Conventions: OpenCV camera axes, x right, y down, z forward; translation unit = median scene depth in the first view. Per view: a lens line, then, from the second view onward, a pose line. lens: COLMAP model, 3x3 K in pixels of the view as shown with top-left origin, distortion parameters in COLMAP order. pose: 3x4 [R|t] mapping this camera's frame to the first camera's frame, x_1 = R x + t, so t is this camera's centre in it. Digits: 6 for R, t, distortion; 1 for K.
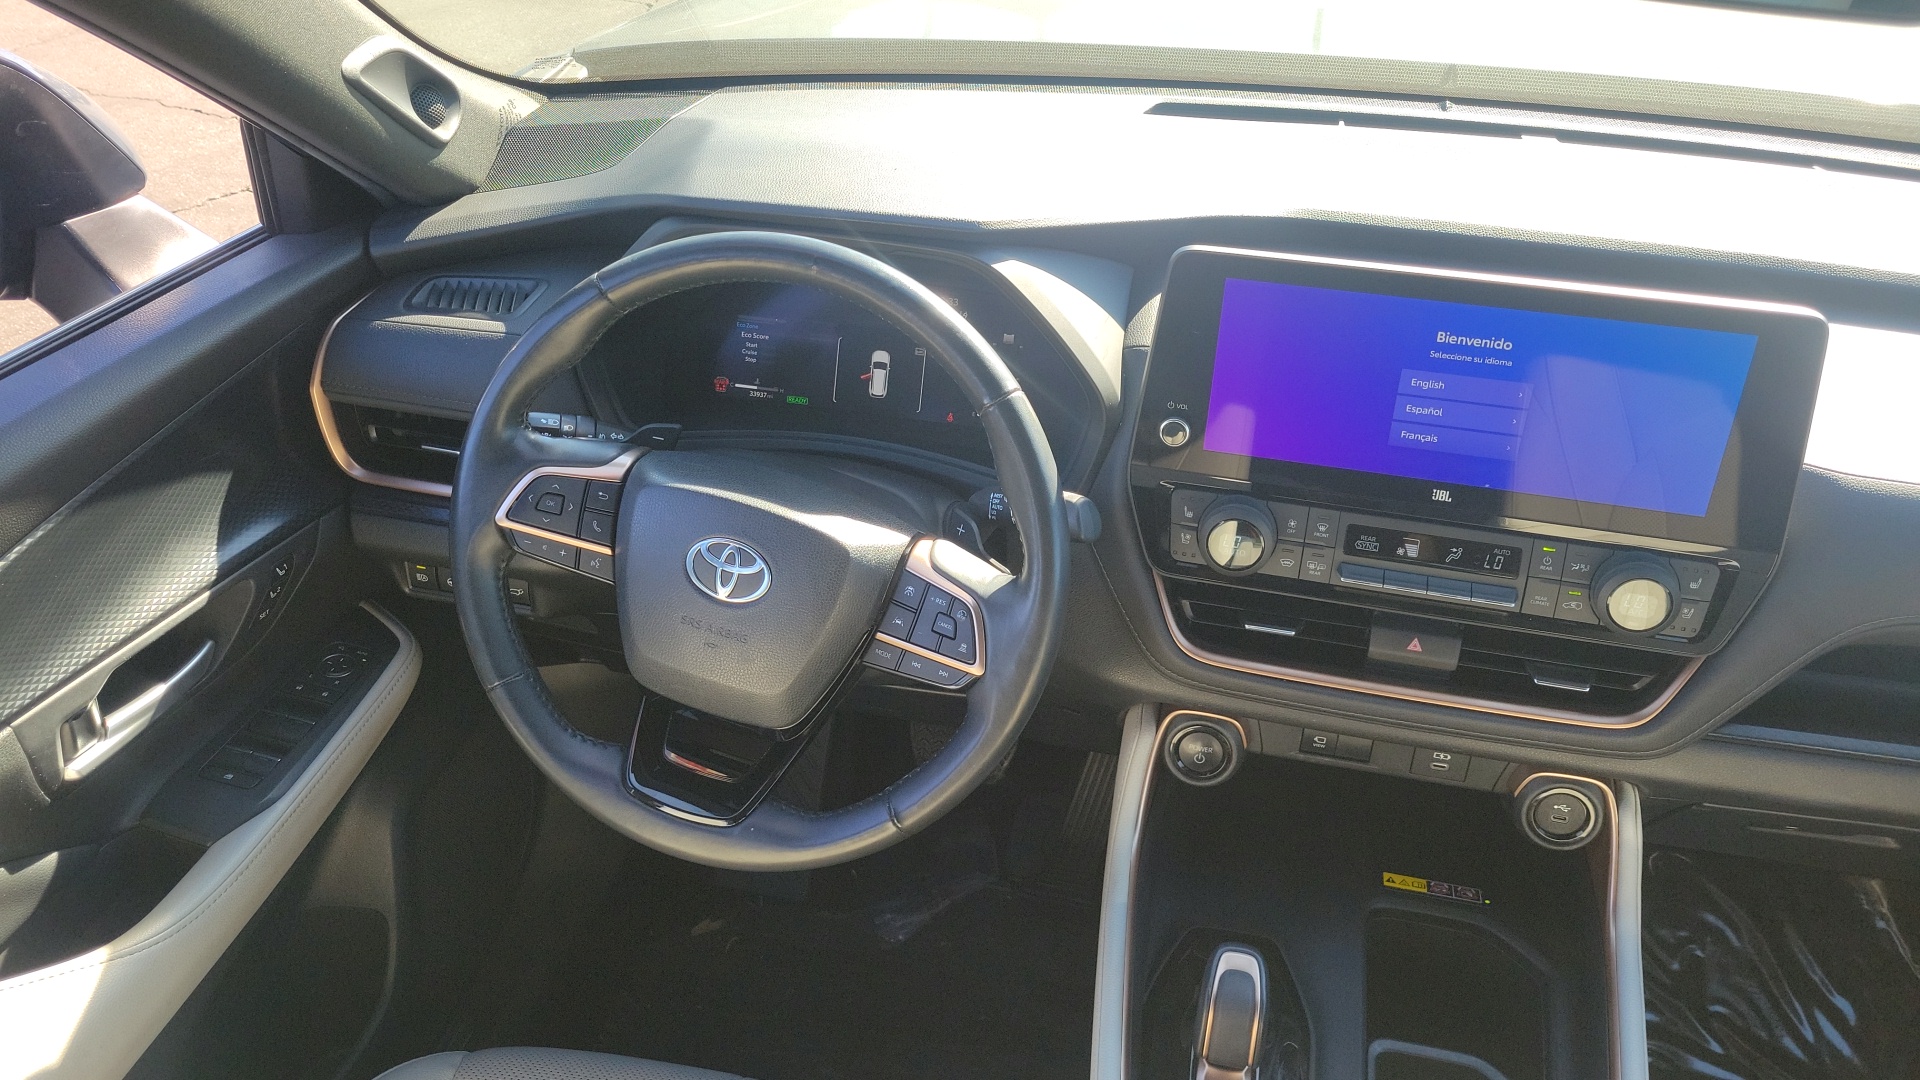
lens RADIAL K [[1469.2, 0, 960.0], [0, 1469.2, 540.0], [0, 0, 1]] dist [0.027553, -0.024795]
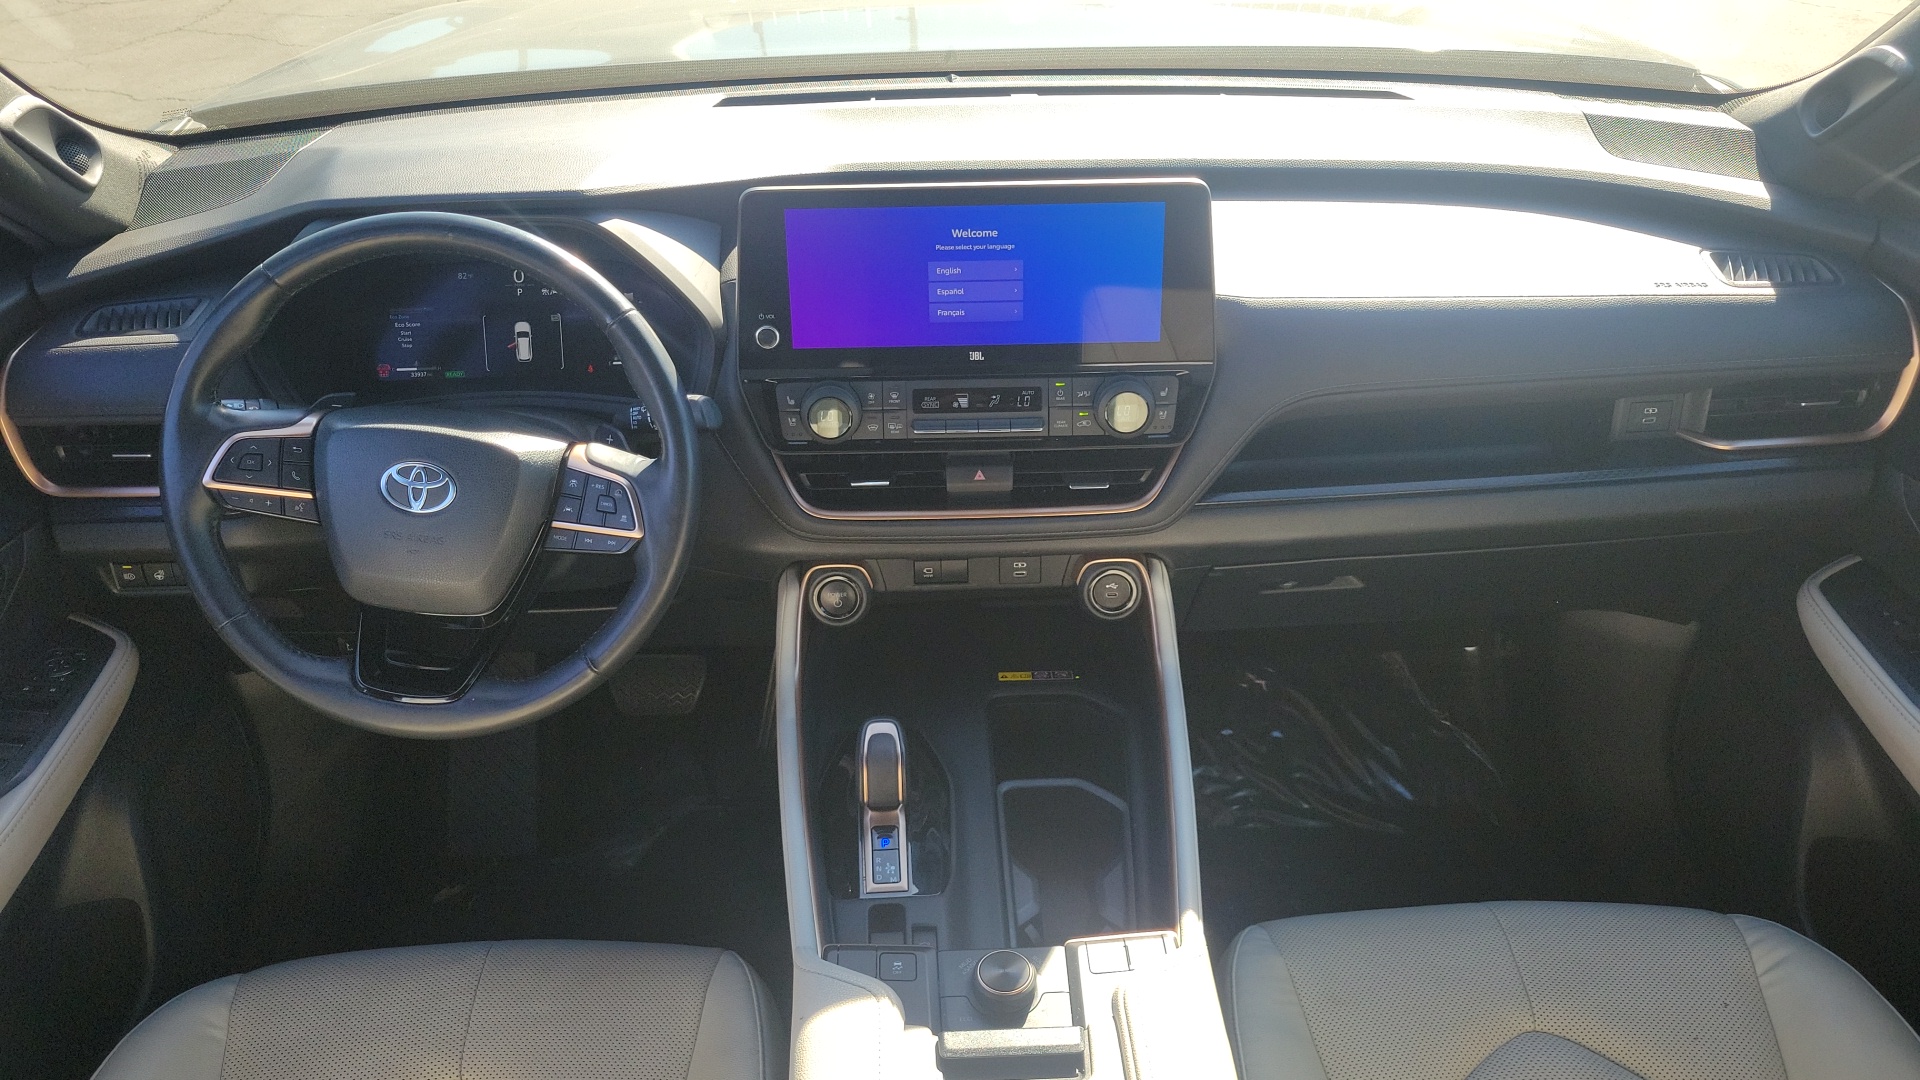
lens RADIAL K [[1469.2, 0, 960.0], [0, 1469.2, 540.0], [0, 0, 1]] dist [0.027553, -0.024795]
pose [[0.964500, -0.161013, 0.209320, 0.011959], [0.168648, 0.985493, -0.019031, 0.148450], [-0.203219, 0.053657, 0.977662, -0.259074]]
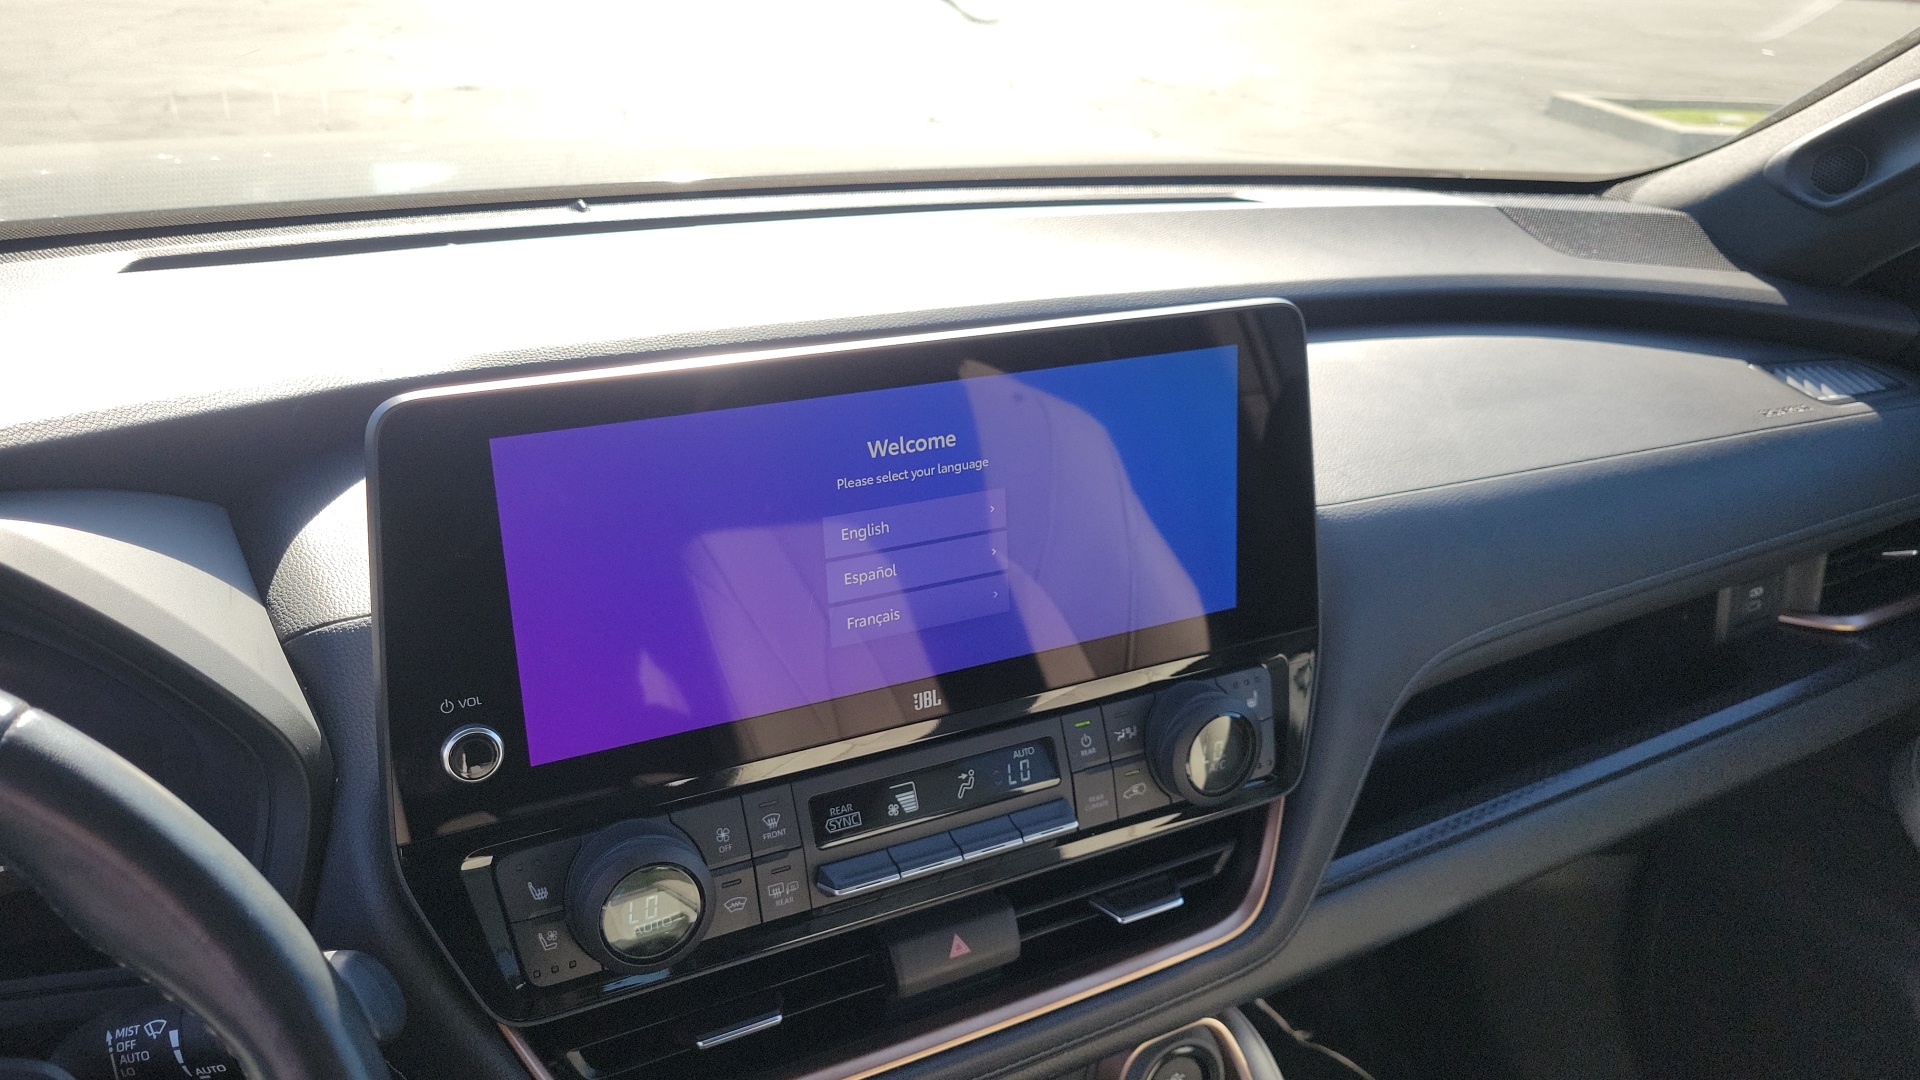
lens RADIAL K [[1488.3, 0, 960.0], [0, 1488.3, 540.0], [0, 0, 1]] dist [0.025610, -0.006755]
pose [[0.734066, -0.253190, 0.630112, -0.036863], [0.361851, 0.931028, -0.047445, -0.055680], [-0.574639, 0.262835, 0.775053, 0.473730]]
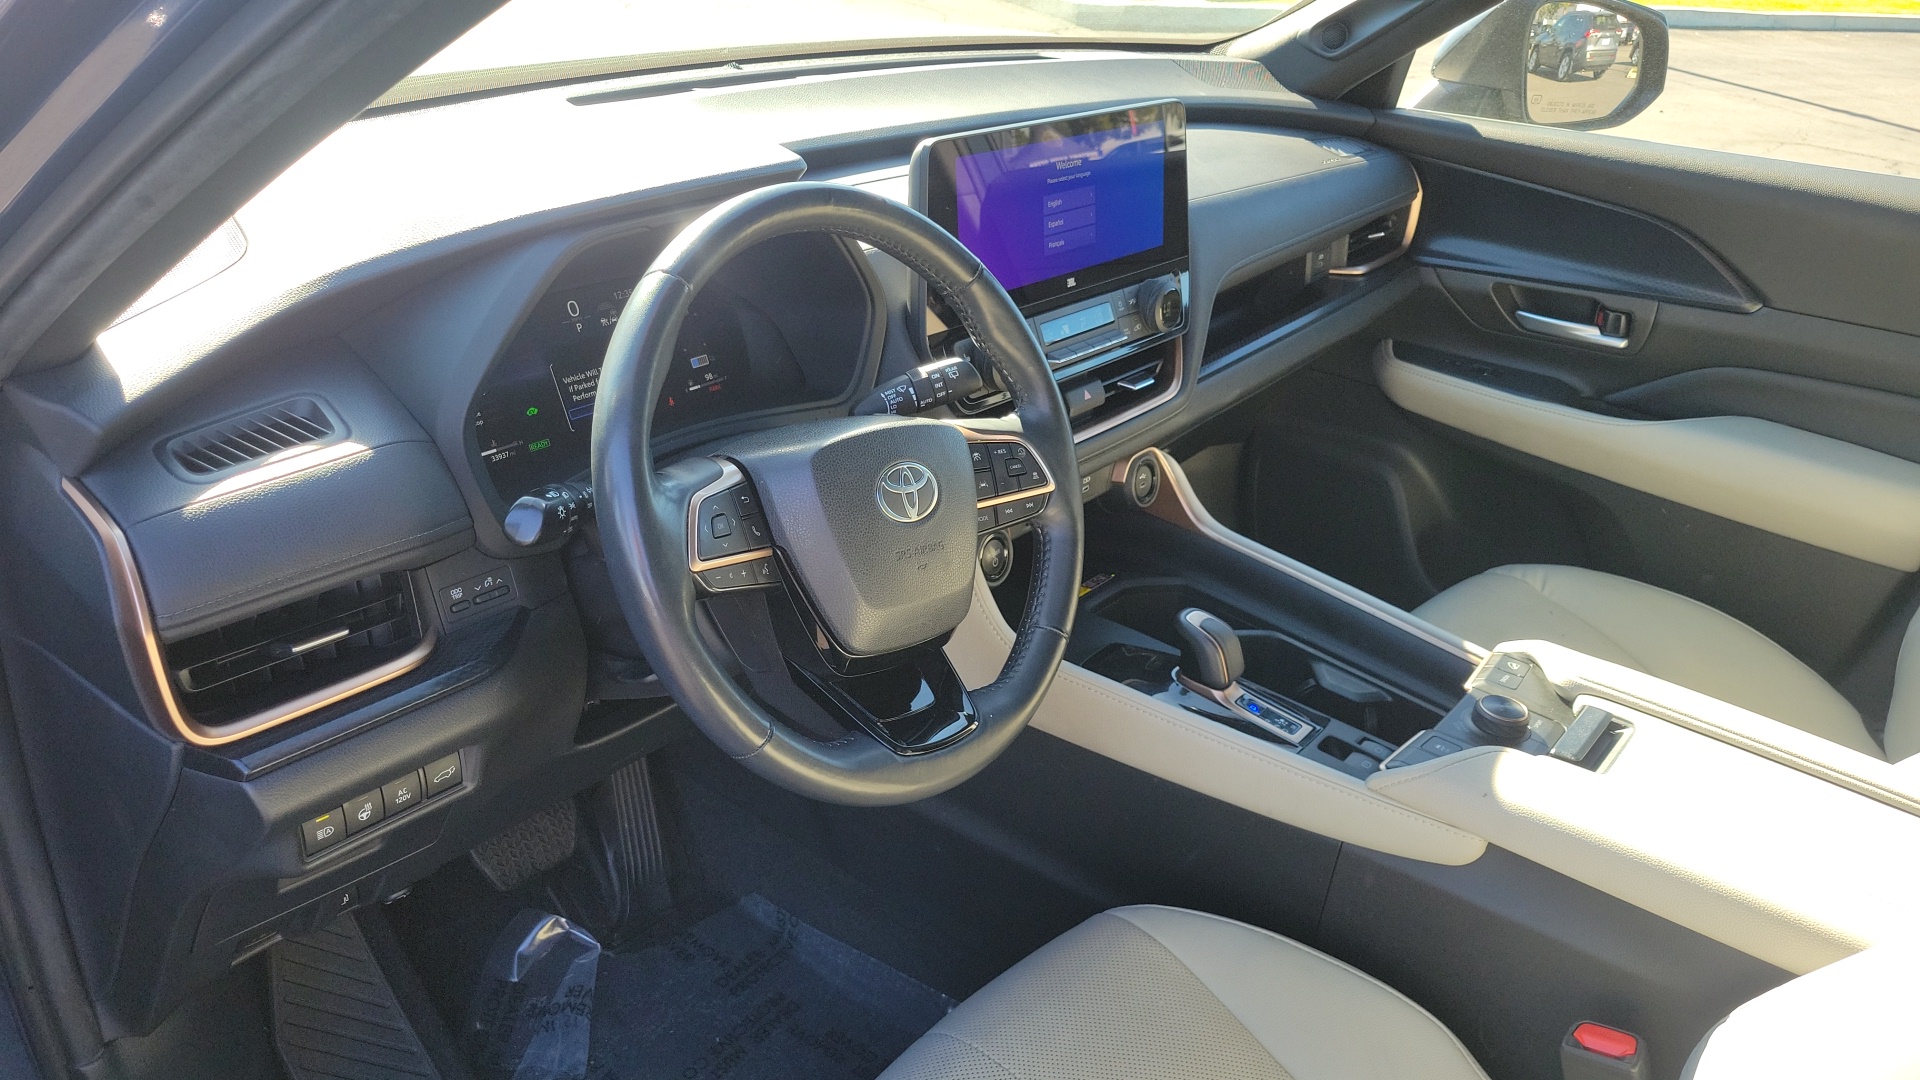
lens RADIAL K [[1469.2, 0, 960.0], [0, 1469.2, 540.0], [0, 0, 1]] dist [0.027553, -0.024795]
pose [[0.427619, -0.385126, 0.817814, -0.917040], [0.446023, 0.876799, 0.179687, -0.109246], [-0.786260, 0.287926, 0.546711, 0.377476]]
